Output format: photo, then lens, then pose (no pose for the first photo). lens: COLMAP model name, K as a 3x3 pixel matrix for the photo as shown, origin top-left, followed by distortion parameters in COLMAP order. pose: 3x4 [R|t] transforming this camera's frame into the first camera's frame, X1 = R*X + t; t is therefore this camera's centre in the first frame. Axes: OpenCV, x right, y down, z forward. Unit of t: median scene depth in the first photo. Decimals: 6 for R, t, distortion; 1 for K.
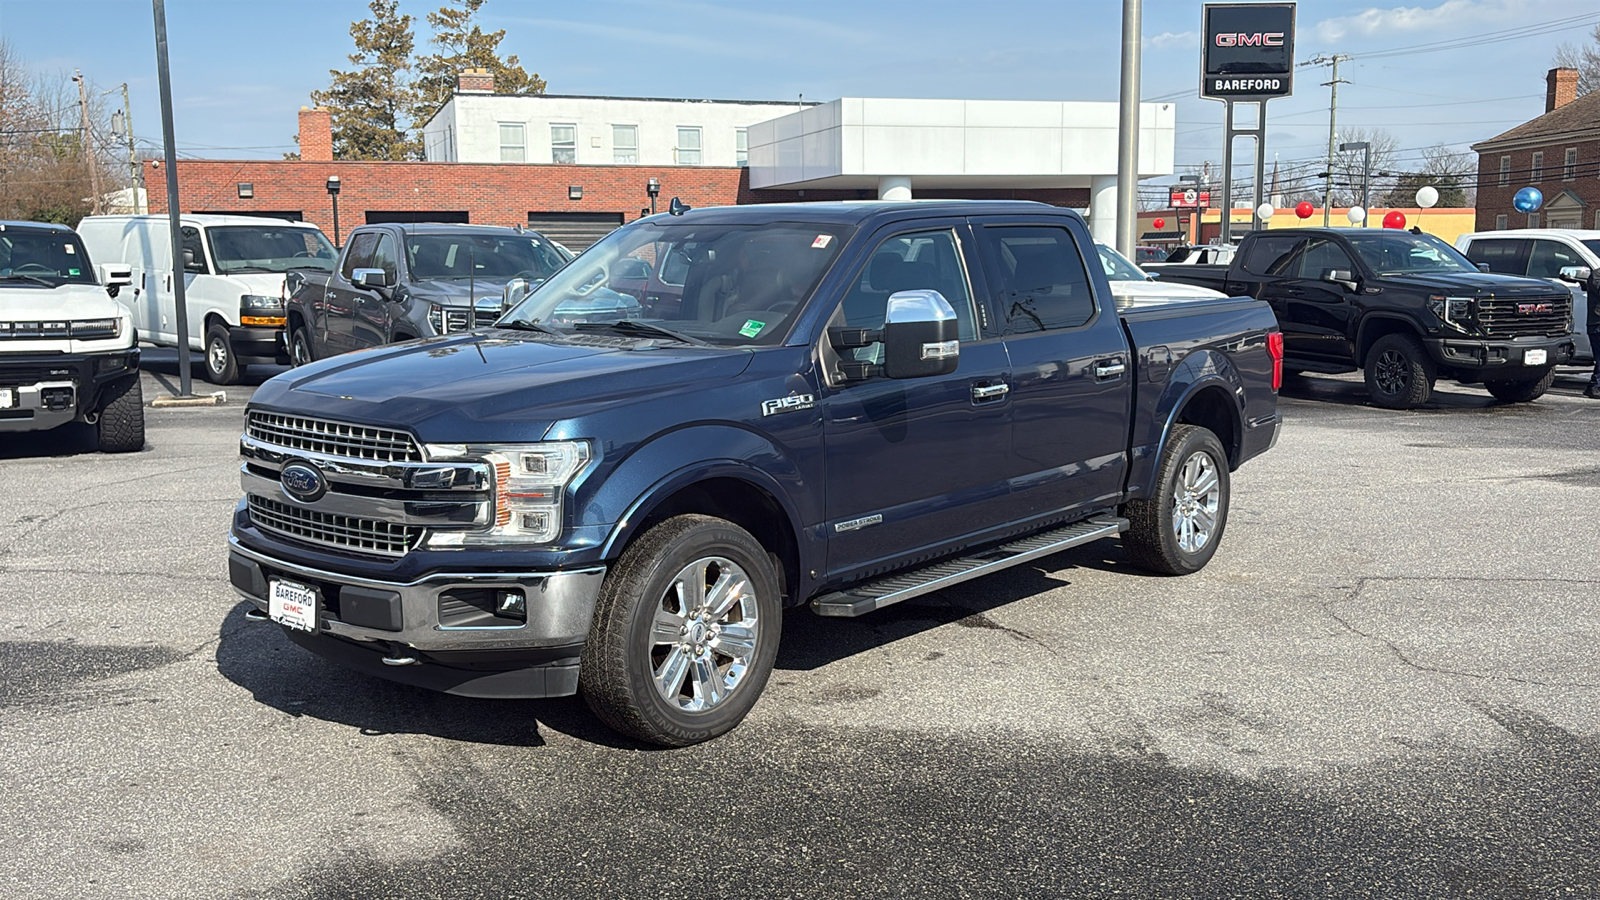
lens RADIAL K [[1467.2, 0, 827.7], [0, 1467.2, 584.0], [0, 0, 1]] dist [0.030667, -0.002779]
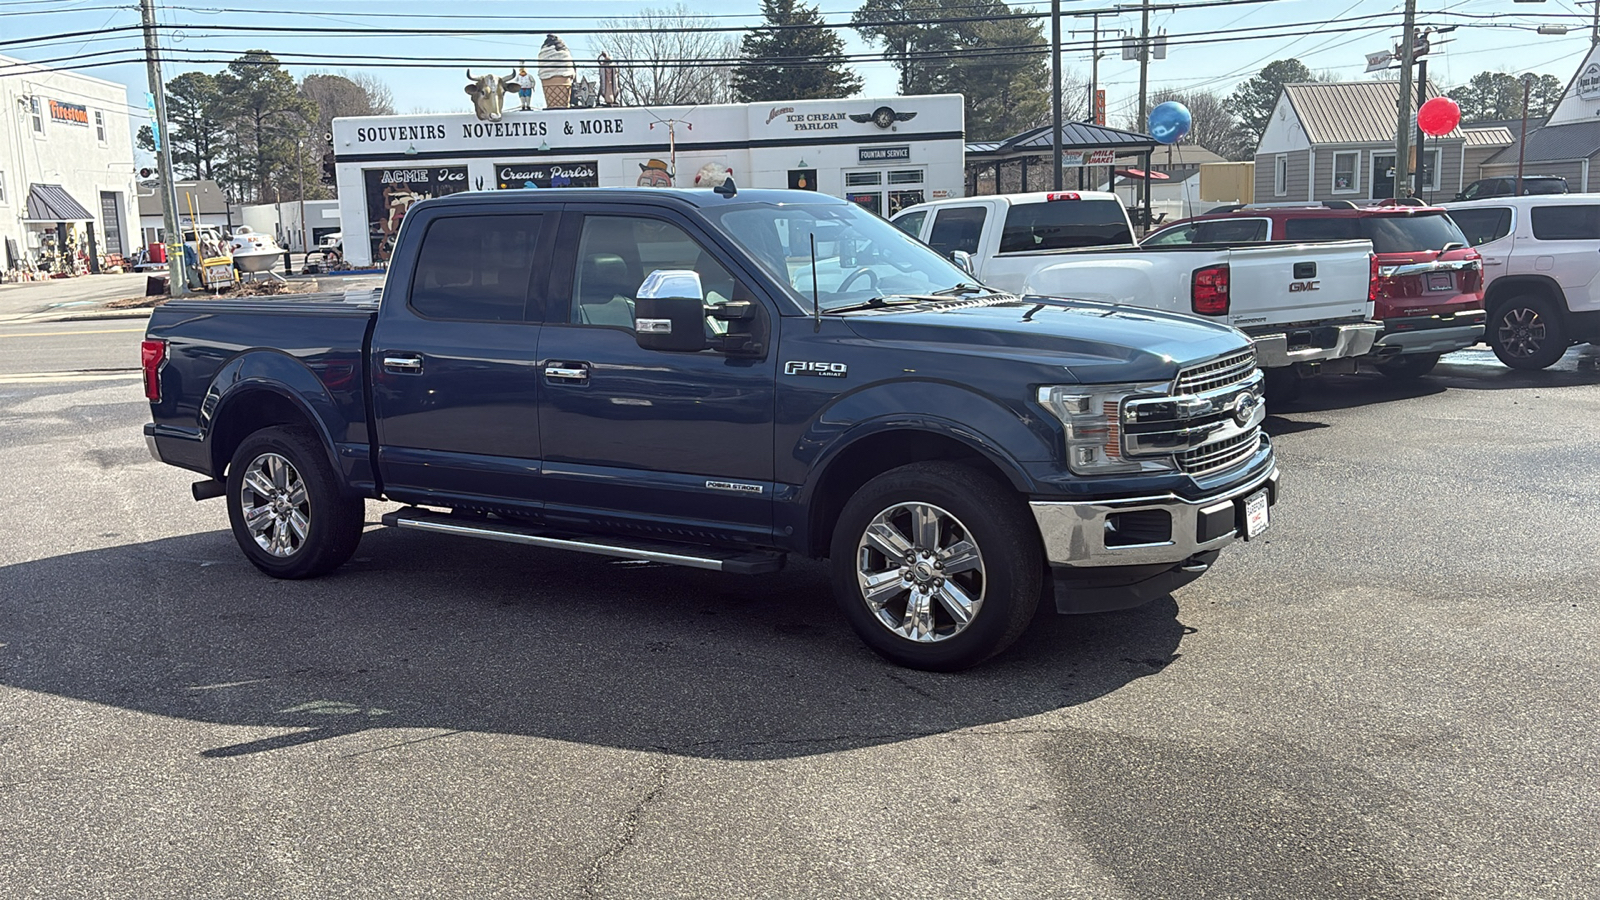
lens RADIAL K [[1468.1, 0, 800.0], [0, 1468.1, 450.0], [0, 0, 1]] dist [0.057529, -0.087434]
pose [[-0.153356, -0.140104, 0.978189, -0.211418], [0.255346, 0.950660, 0.176193, -0.048561], [-0.954610, 0.276796, -0.110014, 0.214563]]
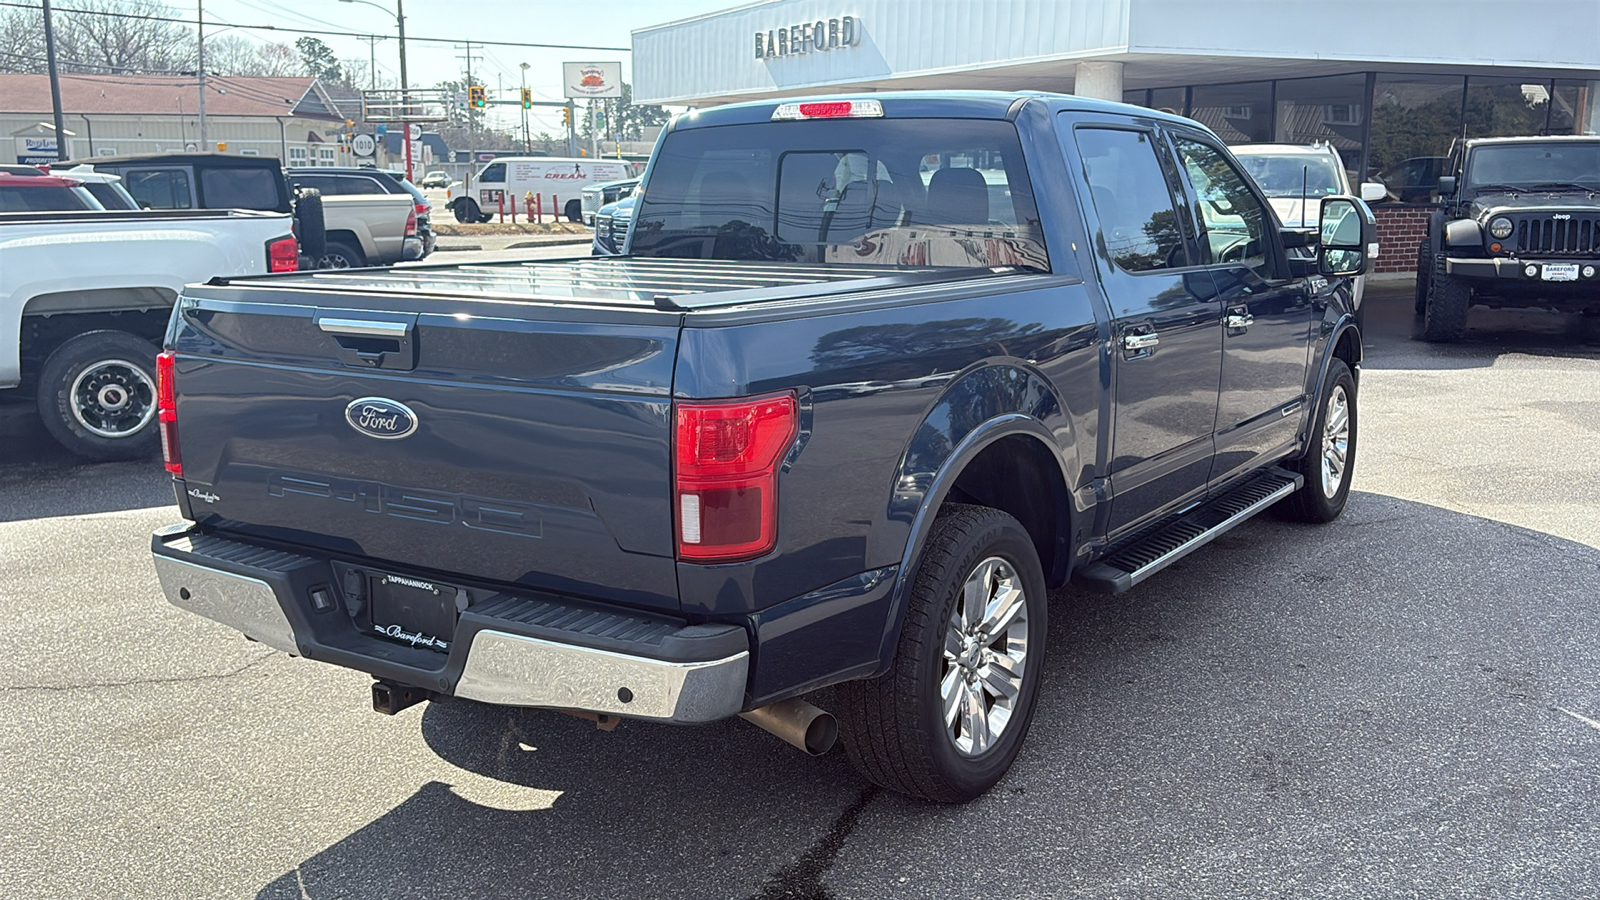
lens RADIAL K [[1445.9, 0, 800.0], [0, 1445.9, 450.0], [0, 0, 1]] dist [0.034302, -0.014166]
pose [[-0.990485, 0.034377, -0.133257, 0.044408], [-0.022065, 0.916102, 0.400339, -0.082180], [0.135839, 0.399470, -0.906626, 0.362070]]
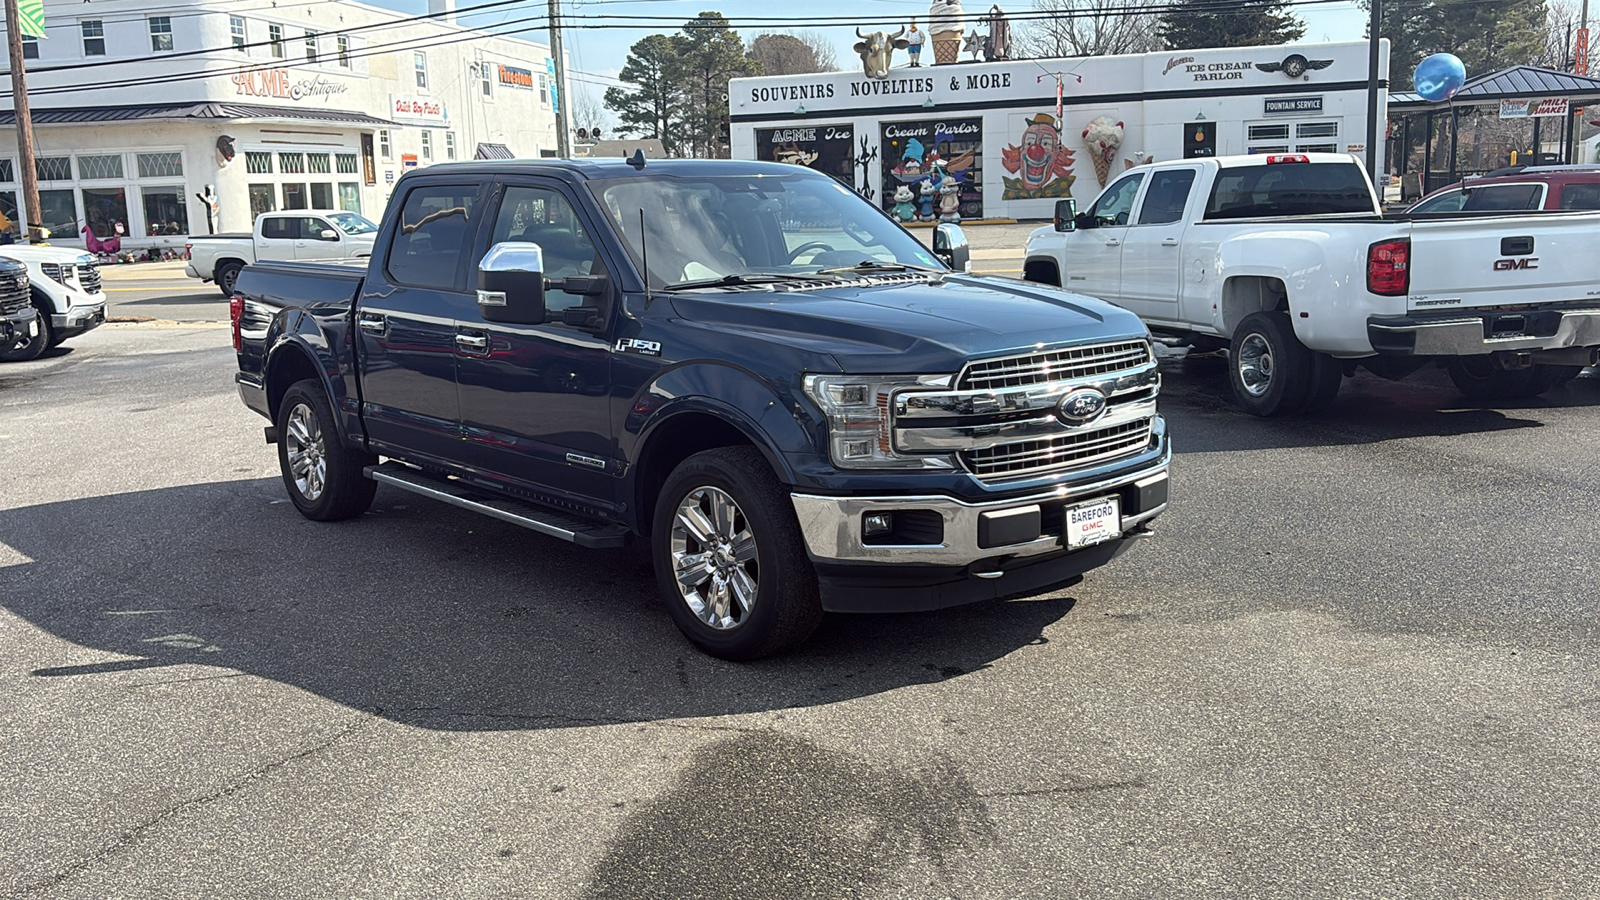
lens RADIAL K [[1483.0, 0, 812.0], [0, 1483.0, 463.9], [0, 0, 1]] dist [0.056364, -0.085578]
pose [[0.135349, -0.176296, 0.974987, -0.209947], [0.249820, 0.958321, 0.138602, -0.033104], [-0.958786, 0.224812, 0.173751, 0.147254]]
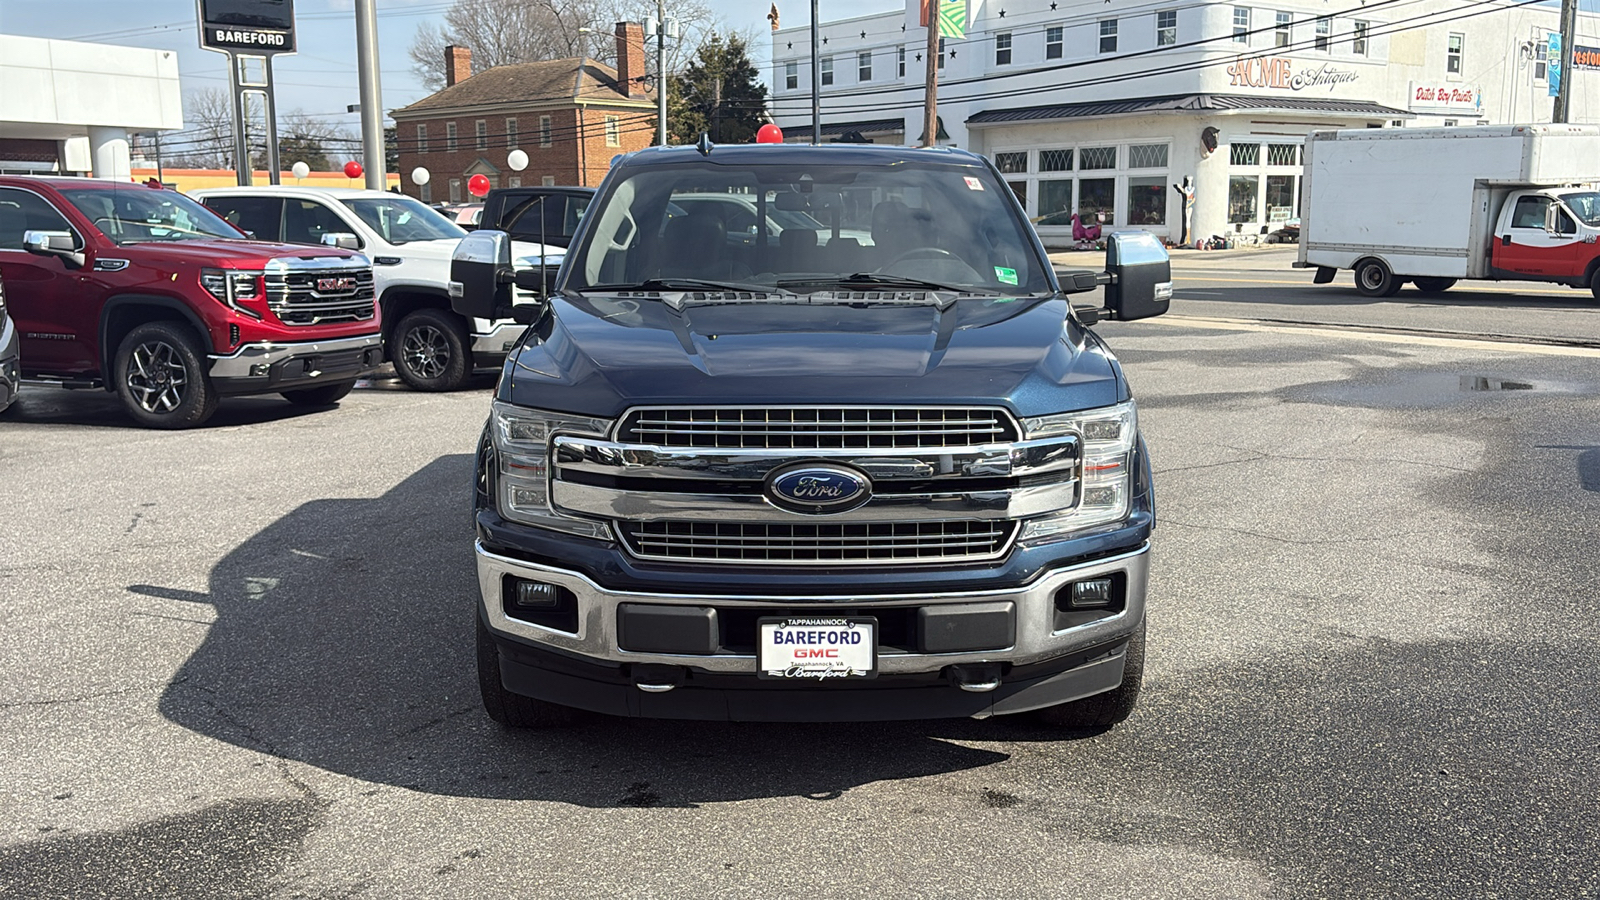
lens RADIAL K [[1520.7, 0, 820.9], [0, 1520.7, 448.7], [0, 0, 1]] dist [0.071980, -0.163322]
pose [[0.736814, -0.104101, 0.668033, -0.129328], [0.150825, 0.988484, -0.012316, -0.011525], [-0.659057, 0.109831, 0.744030, 0.059099]]
